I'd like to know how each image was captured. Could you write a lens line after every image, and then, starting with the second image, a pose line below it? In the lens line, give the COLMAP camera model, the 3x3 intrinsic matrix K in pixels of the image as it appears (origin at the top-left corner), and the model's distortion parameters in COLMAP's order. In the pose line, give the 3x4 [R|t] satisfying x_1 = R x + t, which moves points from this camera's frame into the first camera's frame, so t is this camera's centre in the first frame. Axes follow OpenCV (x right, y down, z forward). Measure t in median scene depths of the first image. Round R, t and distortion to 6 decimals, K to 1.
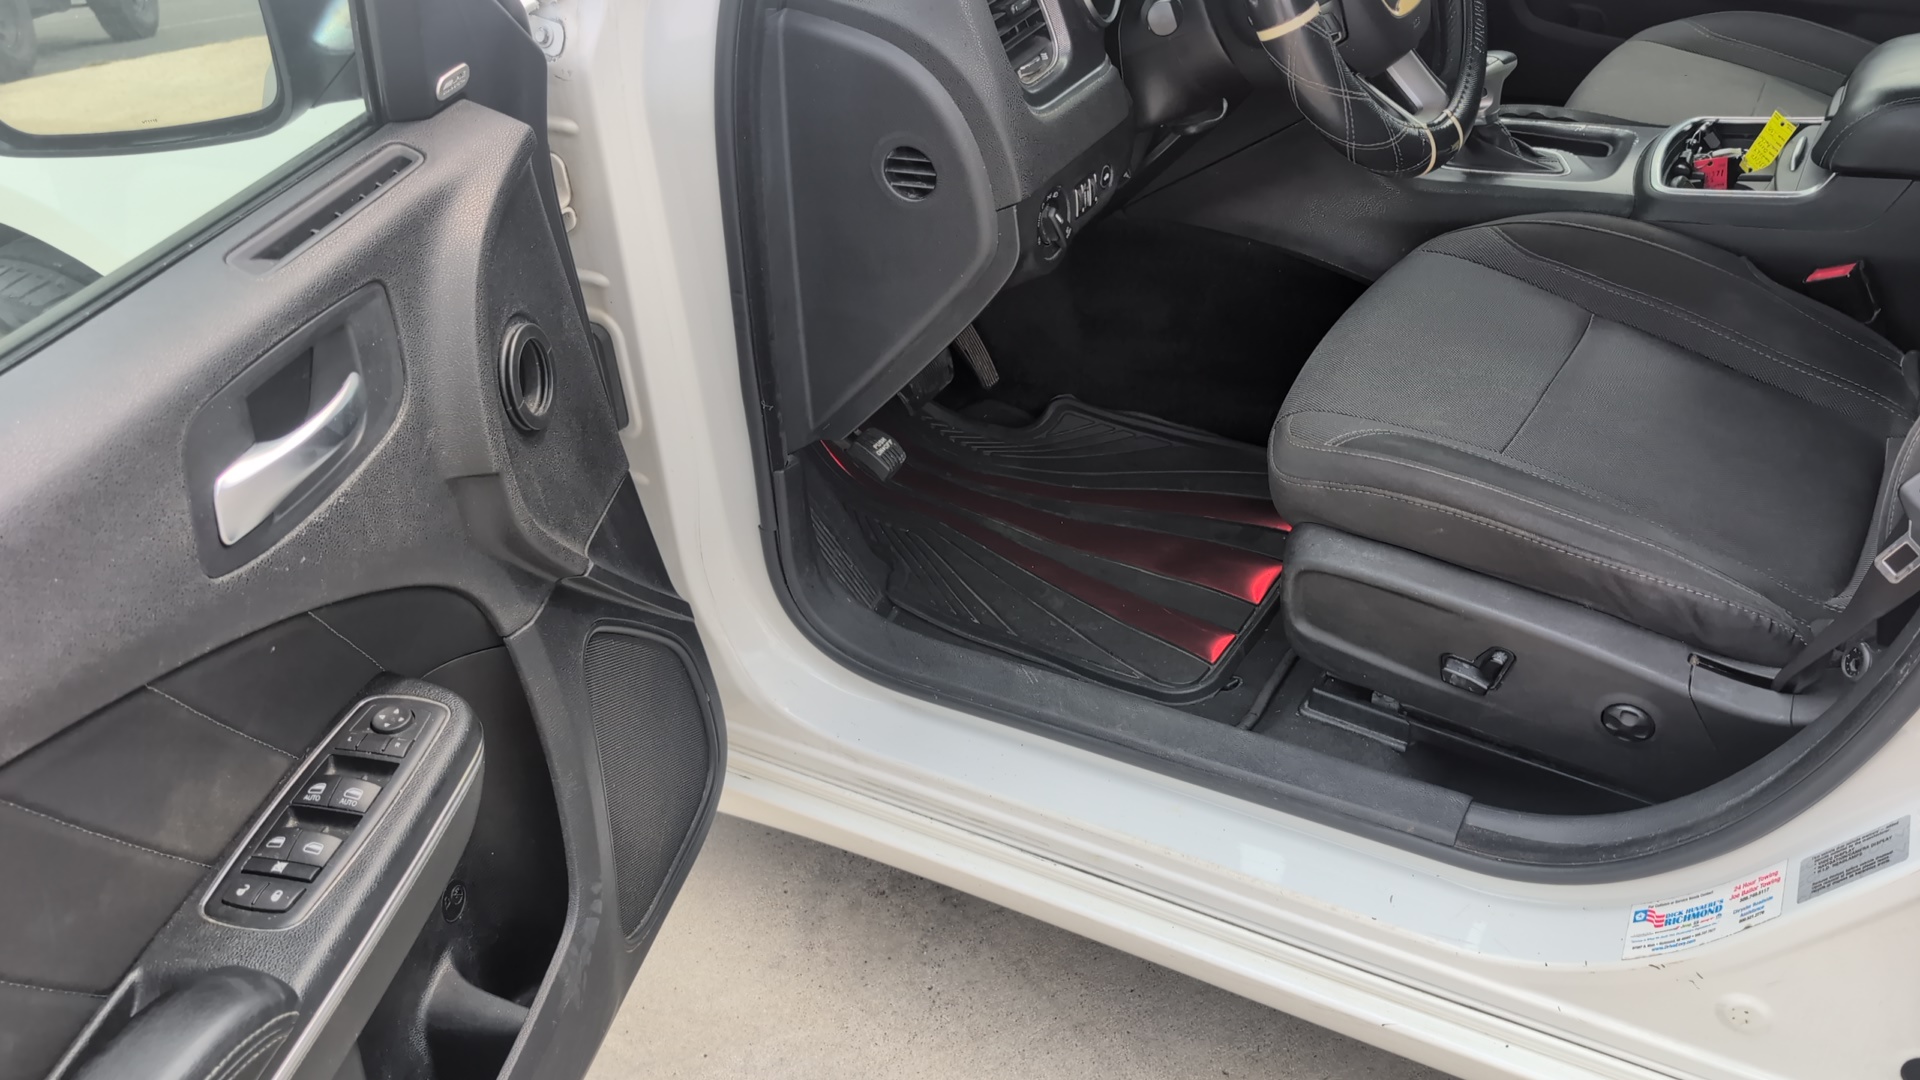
lens RADIAL K [[1628.7, 0, 970.6], [0, 1628.7, 528.6], [0, 0, 1]] dist [0.011249, -0.012572]
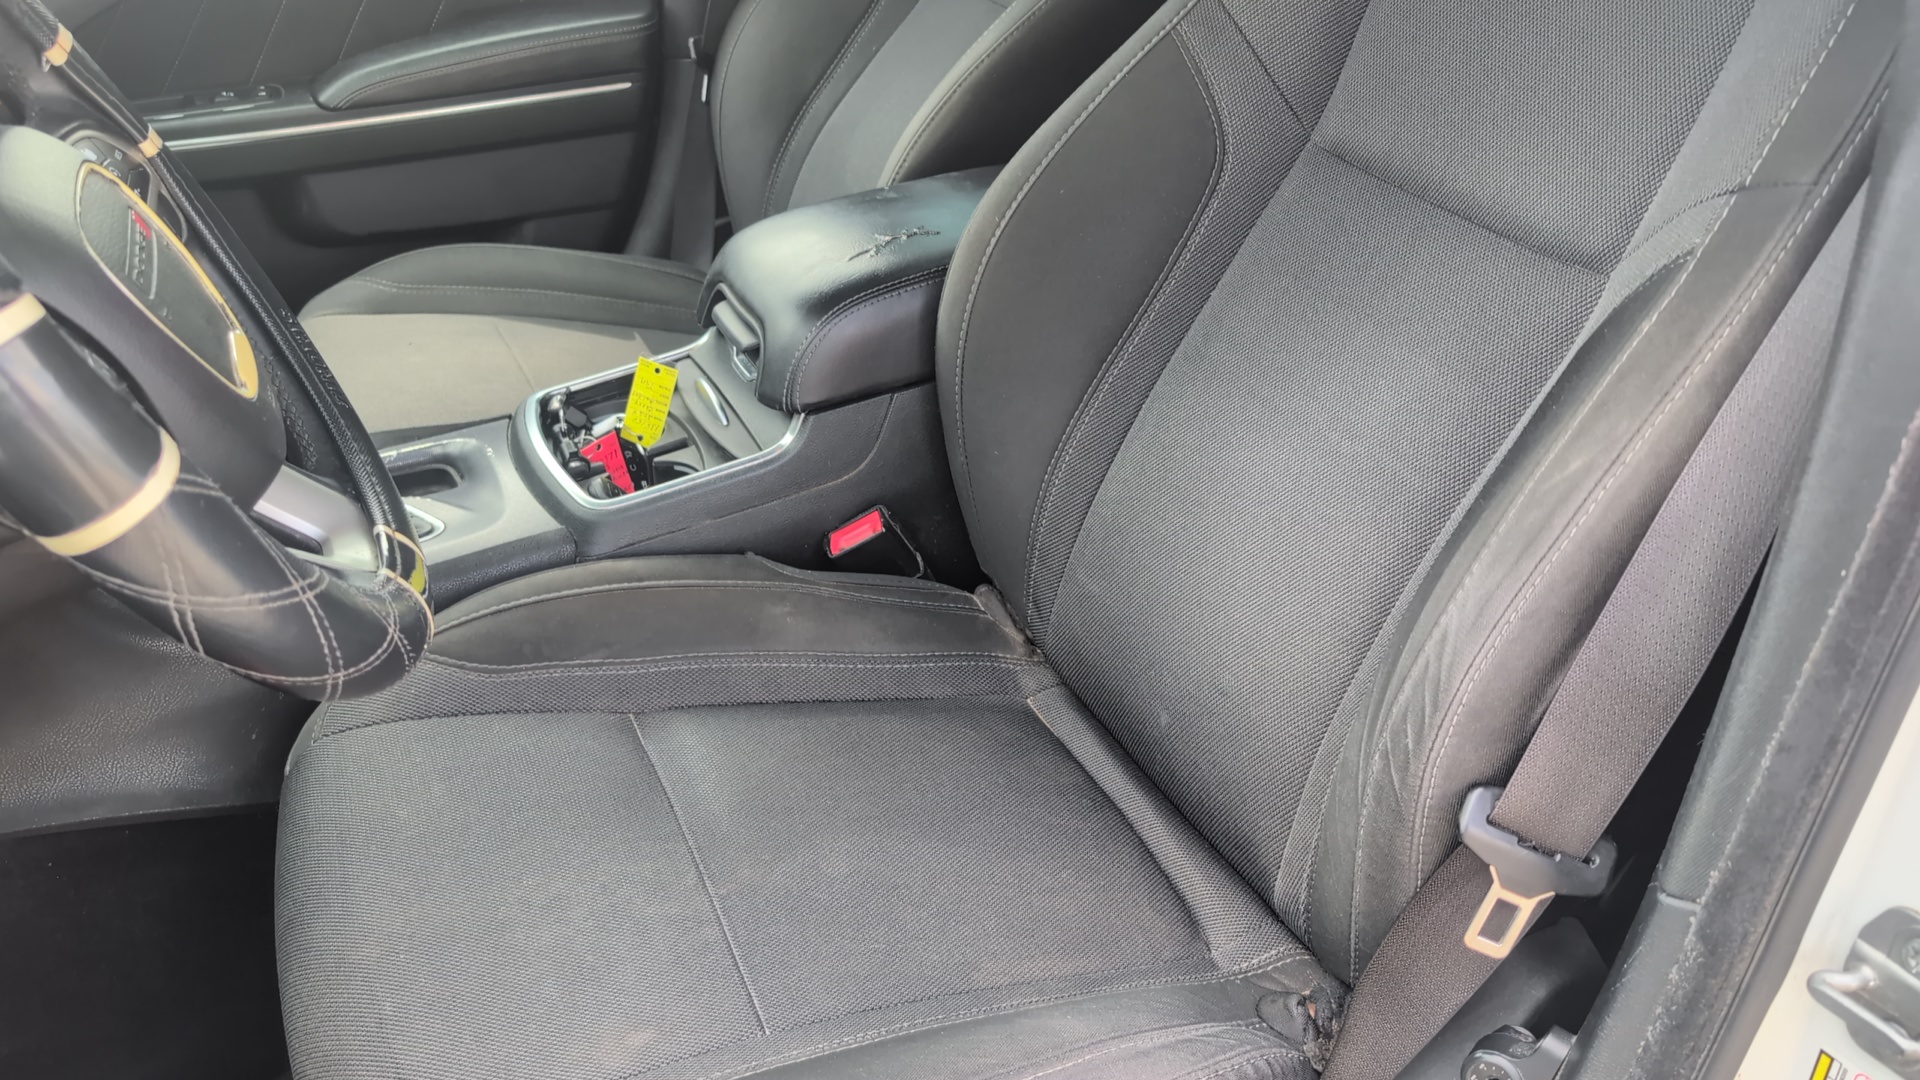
lens RADIAL K [[1628.7, 0, 970.6], [0, 1628.7, 528.6], [0, 0, 1]] dist [0.011249, -0.012572]
pose [[0.560136, -0.356299, 0.747863, -0.007067], [0.442138, 0.892026, 0.093828, -0.199504], [-0.700544, 0.278102, 0.657189, 0.450754]]
